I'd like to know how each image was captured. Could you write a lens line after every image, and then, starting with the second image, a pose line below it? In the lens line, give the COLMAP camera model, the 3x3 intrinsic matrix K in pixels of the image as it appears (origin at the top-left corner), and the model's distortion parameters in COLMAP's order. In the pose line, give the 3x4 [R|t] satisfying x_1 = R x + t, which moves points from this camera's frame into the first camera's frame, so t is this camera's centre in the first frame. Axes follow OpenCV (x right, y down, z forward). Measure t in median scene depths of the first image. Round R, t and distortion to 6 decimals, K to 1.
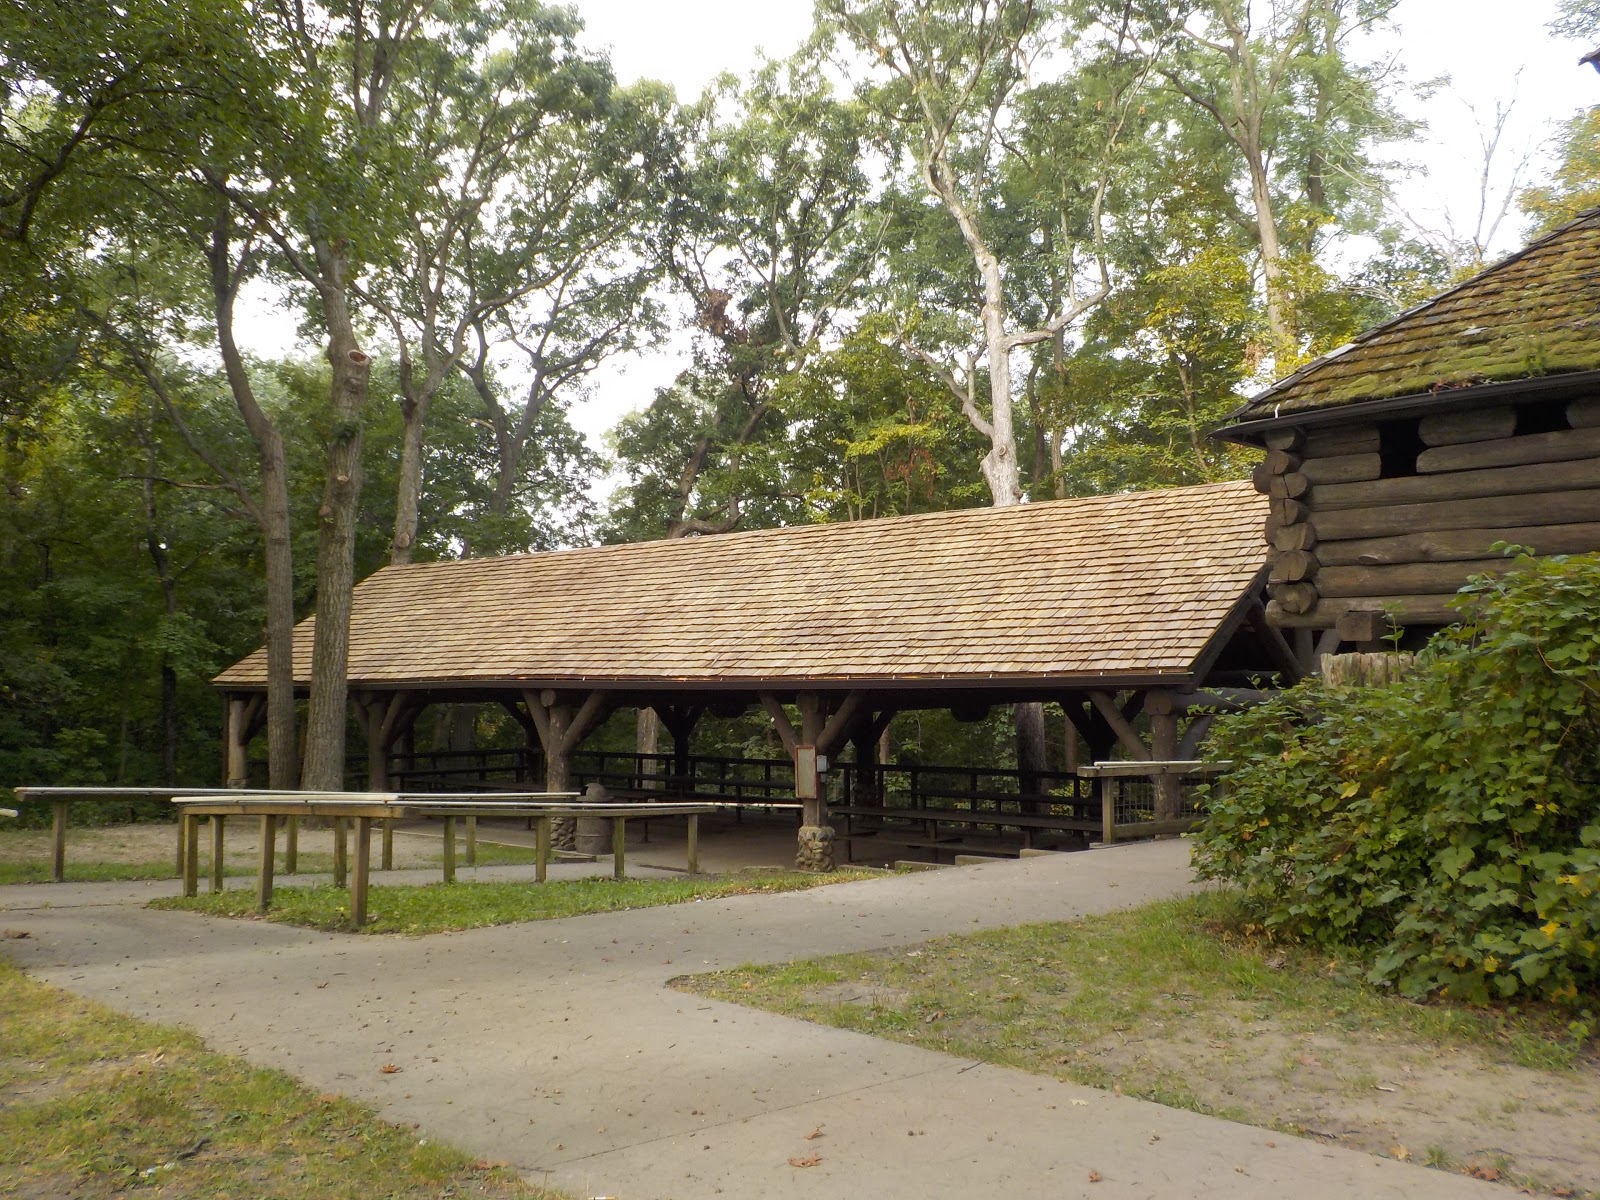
lens RADIAL K [[1470.7, 0, 800.4], [0, 1470.7, 586.1], [0, 0, 1]] dist [0.027567, -0.030733]
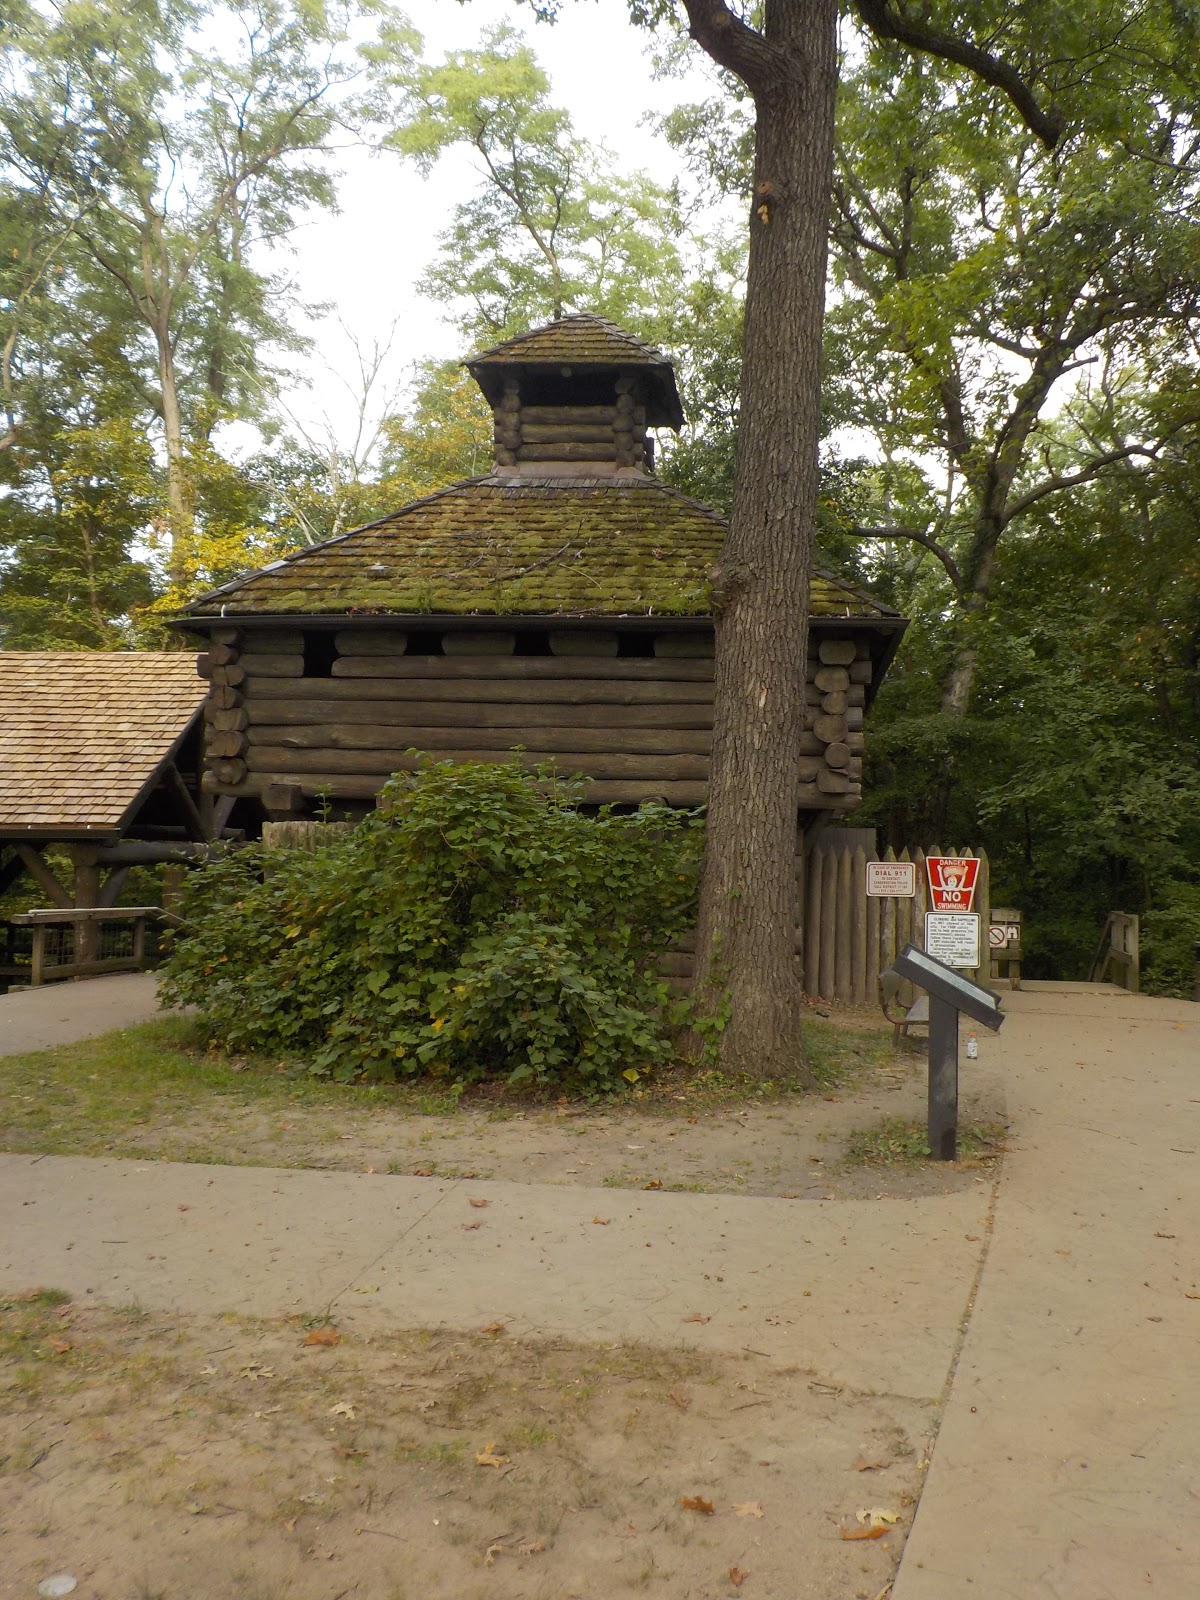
lens RADIAL K [[1470.7, 0, 600.0], [0, 1470.7, 800.0], [0, 0, 1]] dist [0.027567, -0.030733]
pose [[0.806424, 0.034720, 0.590318, -0.136858], [-0.063080, 0.997630, 0.027496, -0.022454], [-0.587964, -0.059411, 0.806702, -0.147291]]
